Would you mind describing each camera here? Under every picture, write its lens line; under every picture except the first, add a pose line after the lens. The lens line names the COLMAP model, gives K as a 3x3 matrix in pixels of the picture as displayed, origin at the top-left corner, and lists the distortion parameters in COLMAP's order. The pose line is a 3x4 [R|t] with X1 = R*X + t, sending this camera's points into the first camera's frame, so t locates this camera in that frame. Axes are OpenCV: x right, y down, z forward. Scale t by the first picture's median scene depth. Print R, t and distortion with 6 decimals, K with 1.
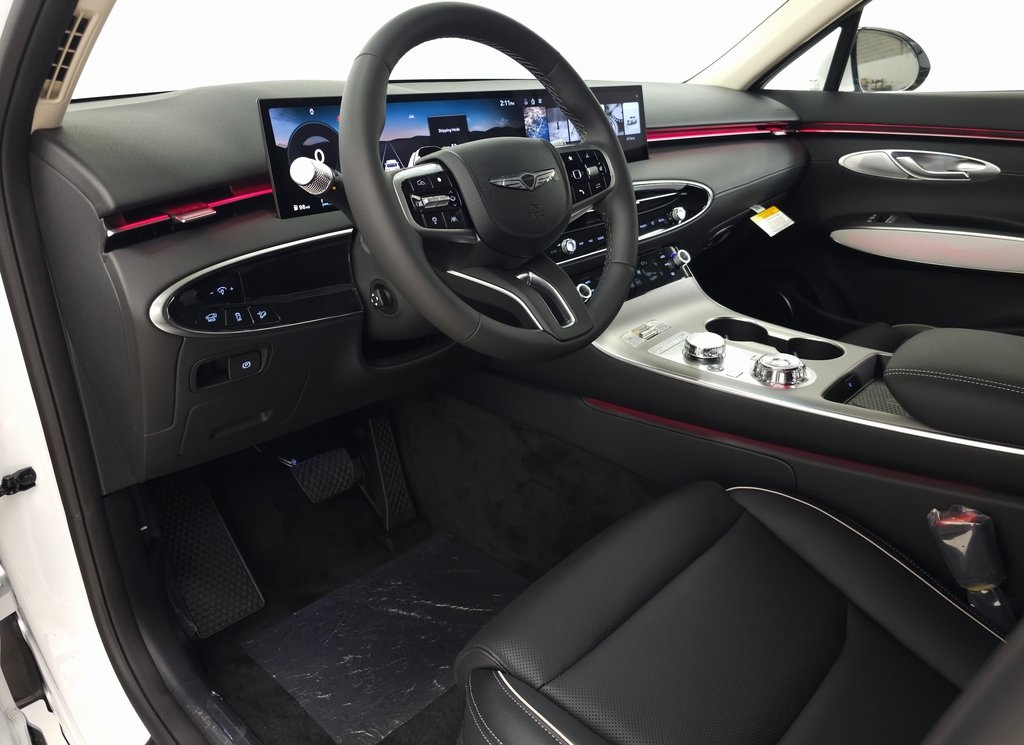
lens RADIAL K [[709.3, 0, 517.8], [0, 709.3, 369.5], [0, 0, 1]] dist [0.001872, -0.002341]
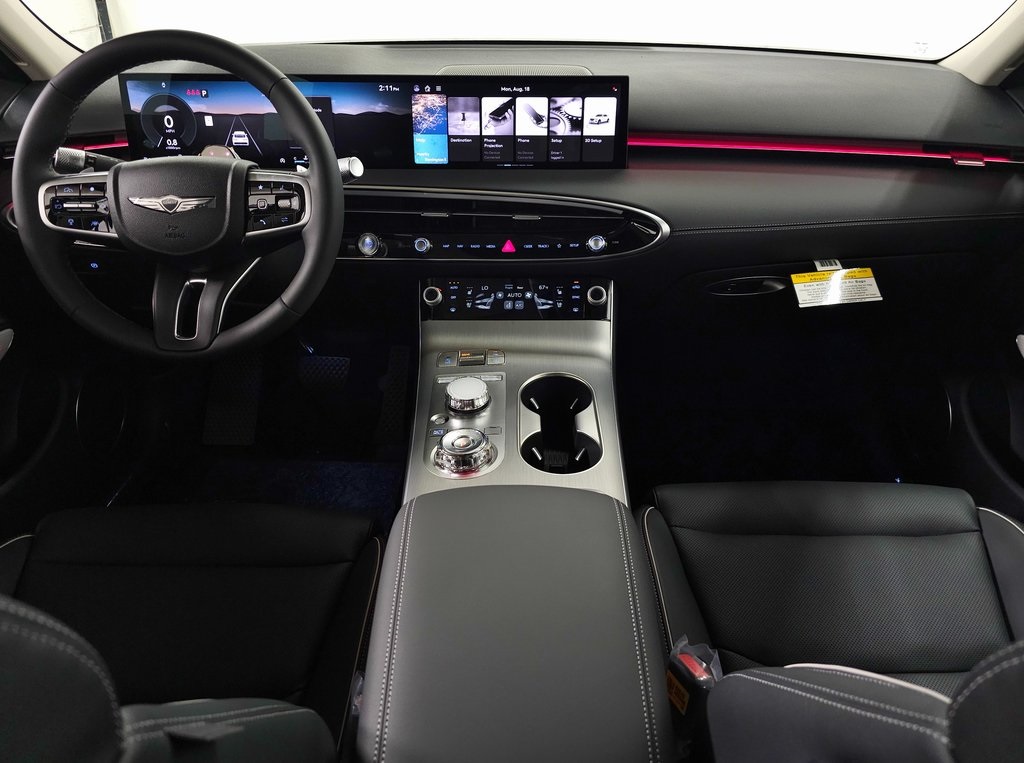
lens RADIAL K [[701.5, 0, 507.6], [0, 701.5, 376.9], [0, 0, 1]] dist [0.032750, -0.041022]
pose [[0.690248, 0.377291, -0.617422, 0.798380], [-0.292262, 0.925967, 0.239100, -0.266468], [0.661922, 0.015410, 0.749414, 0.353418]]
